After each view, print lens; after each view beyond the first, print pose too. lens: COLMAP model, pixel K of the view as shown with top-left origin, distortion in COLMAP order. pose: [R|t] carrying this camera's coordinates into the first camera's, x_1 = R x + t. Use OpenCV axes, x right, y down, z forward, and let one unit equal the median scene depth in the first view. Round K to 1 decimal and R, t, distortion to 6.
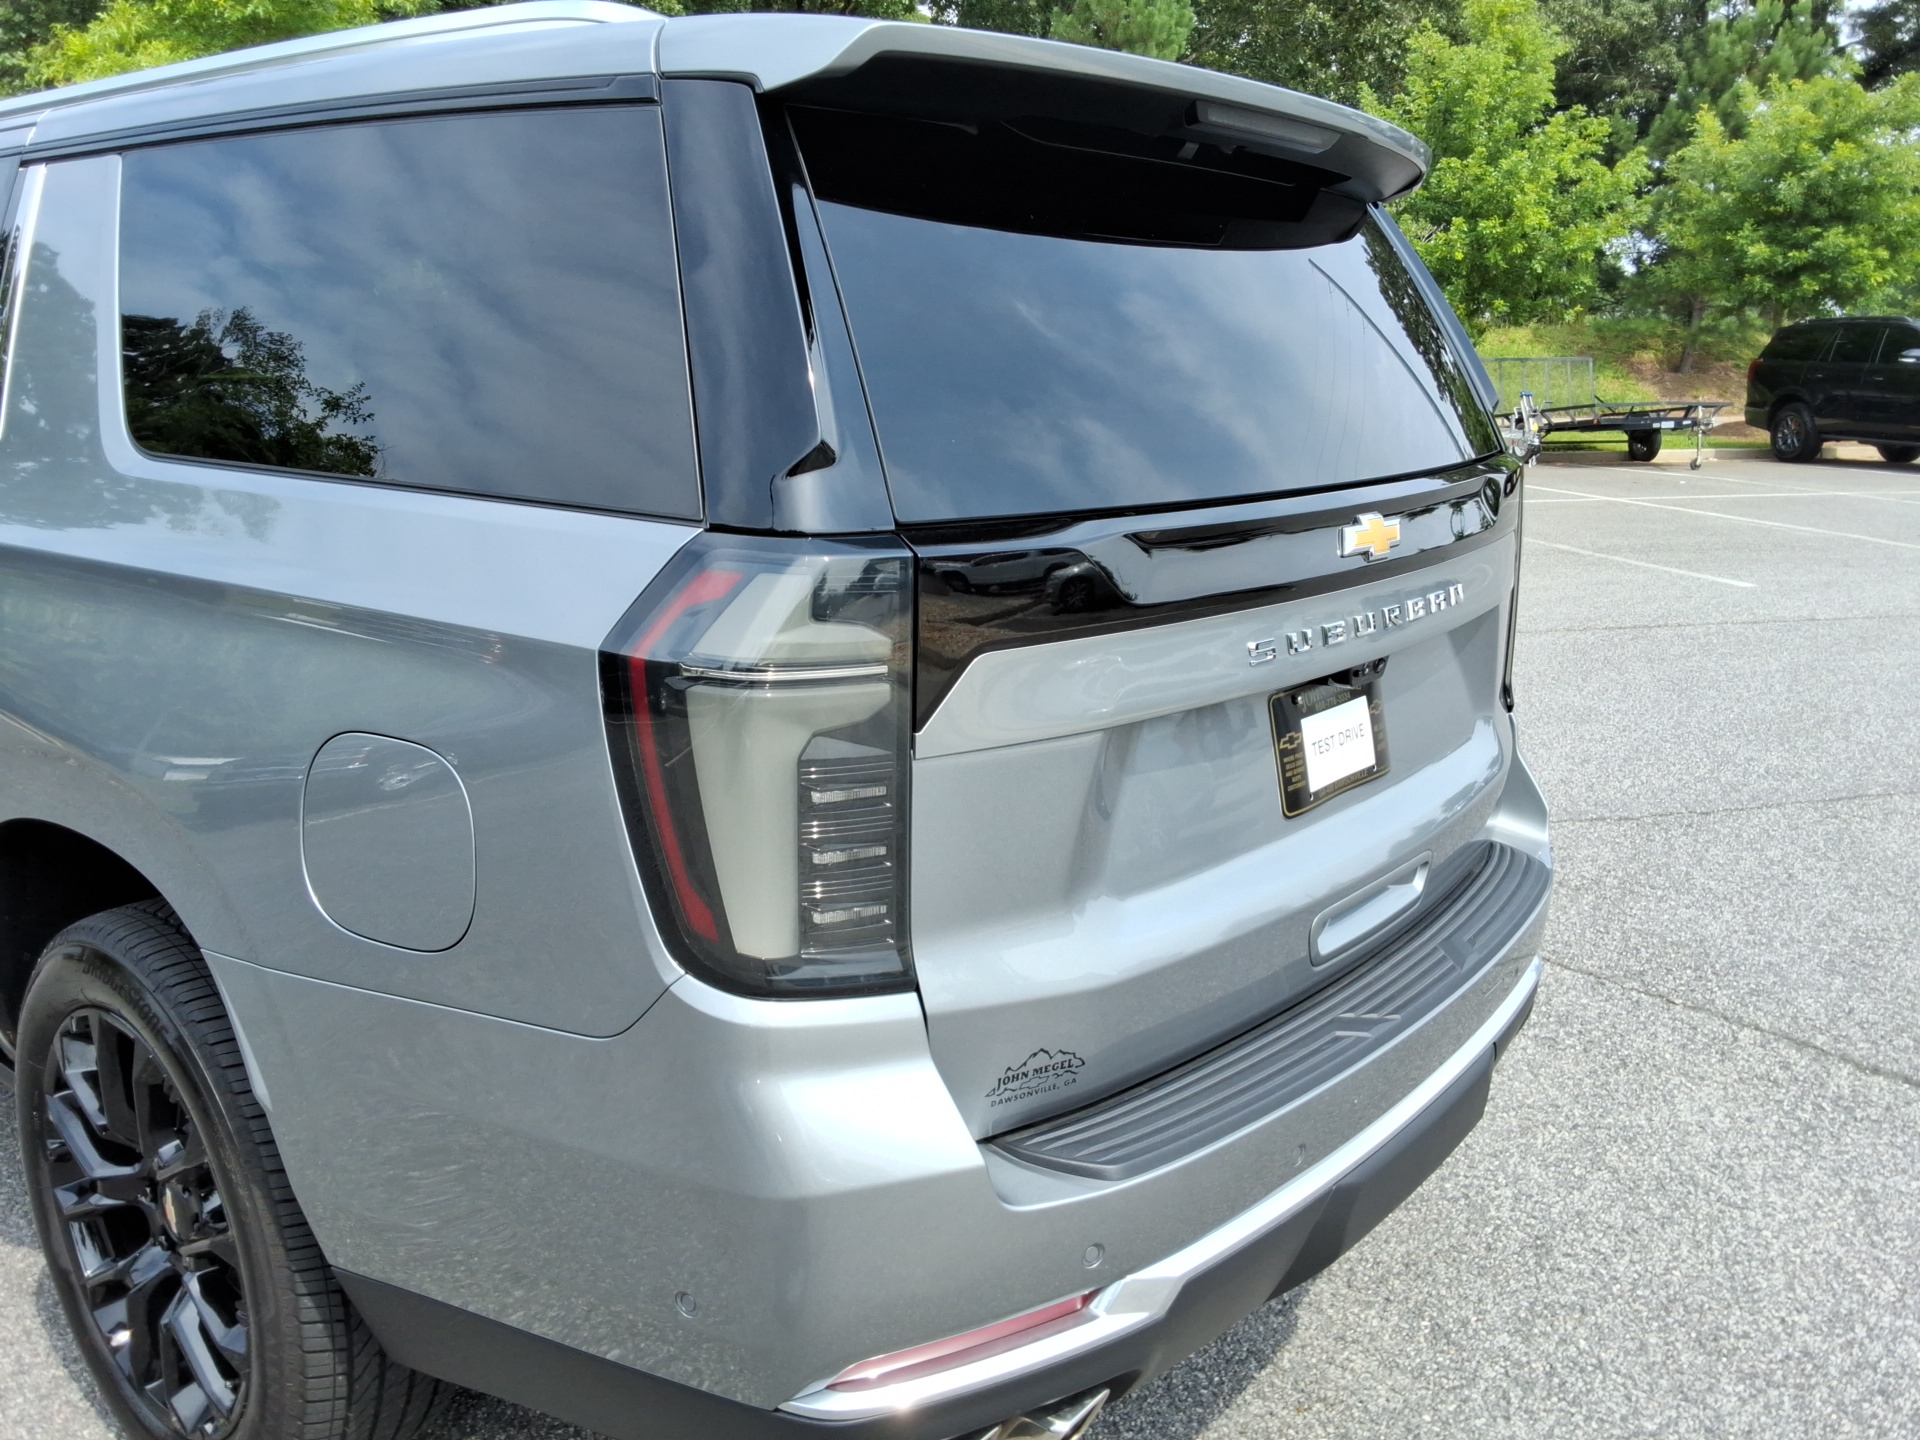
lens RADIAL K [[1554.7, 0, 965.5], [0, 1554.7, 701.2], [0, 0, 1]] dist [0.123267, -0.209170]
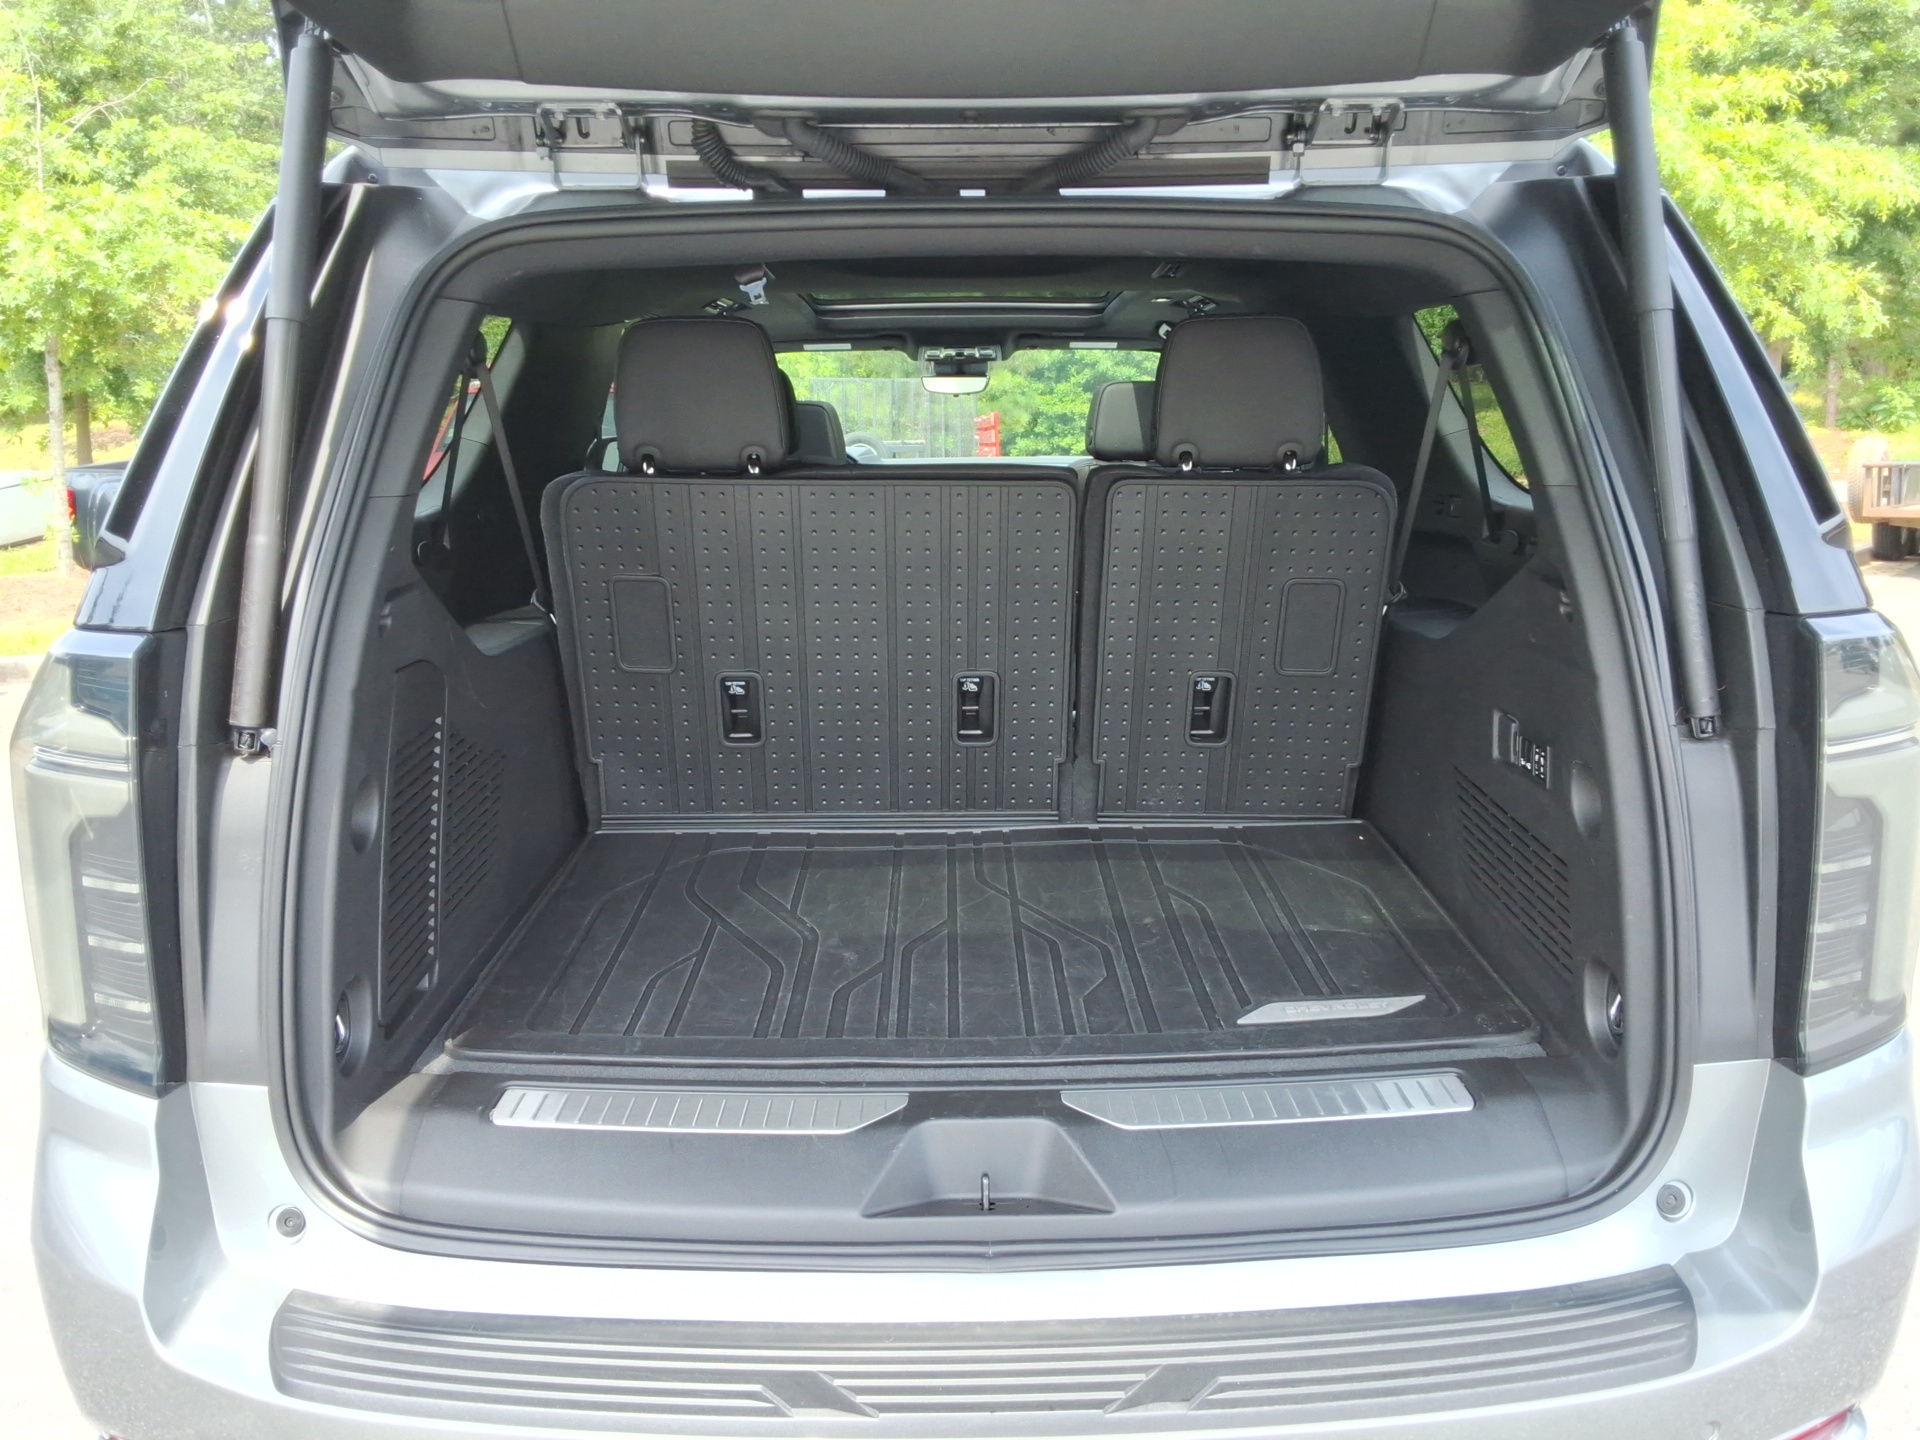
lens RADIAL K [[1541.6, 0, 969.1], [0, 1541.6, 710.8], [0, 0, 1]] dist [0.146332, -0.226882]
pose [[0.644057, 0.132406, -0.753432, 0.512952], [-0.155783, 0.986970, 0.040278, -0.088672], [0.748948, 0.091431, 0.656291, 0.364042]]
